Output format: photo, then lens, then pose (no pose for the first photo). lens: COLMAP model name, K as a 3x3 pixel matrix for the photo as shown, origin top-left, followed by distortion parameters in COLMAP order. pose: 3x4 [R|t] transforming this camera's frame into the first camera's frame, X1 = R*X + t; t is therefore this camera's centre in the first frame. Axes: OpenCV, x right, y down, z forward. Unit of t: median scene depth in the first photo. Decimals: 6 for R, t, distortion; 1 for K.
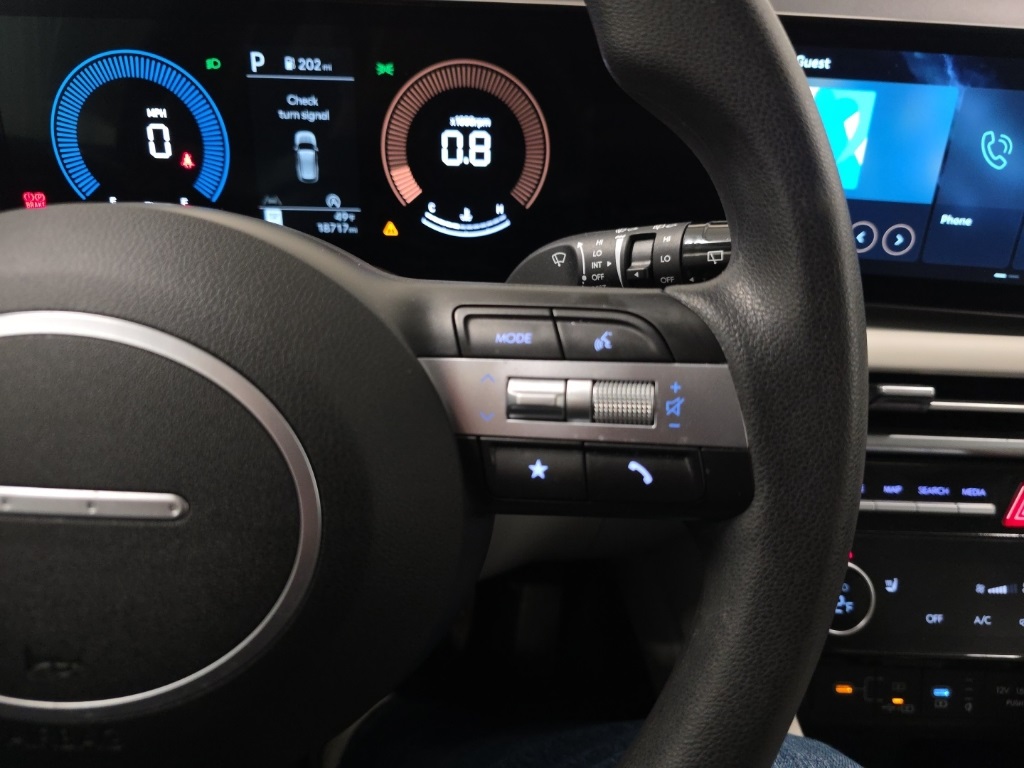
lens RADIAL K [[700.3, 0, 516.1], [0, 700.3, 375.4], [0, 0, 1]] dist [0.066223, -0.054549]
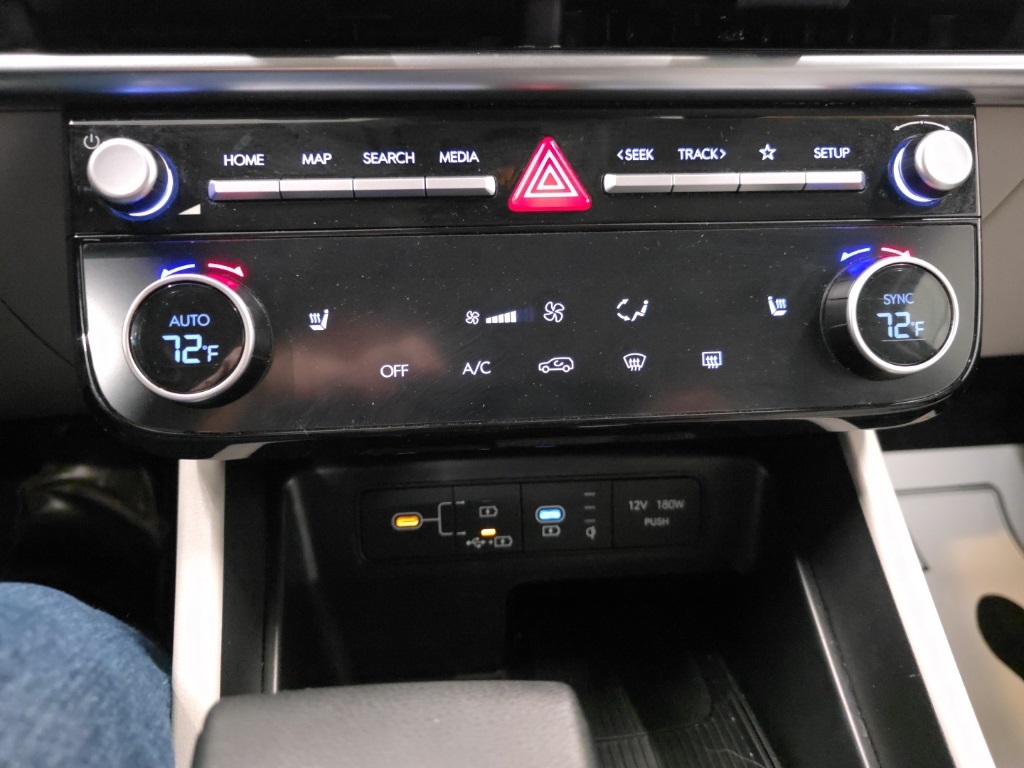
lens RADIAL K [[700.3, 0, 514.5], [0, 700.3, 382.0], [0, 0, 1]] dist [0.066223, -0.054549]
pose [[0.997009, -0.072925, 0.025594, 0.602319], [0.070067, 0.992634, 0.098839, 0.268233], [-0.032613, -0.096751, 0.994774, 0.366323]]
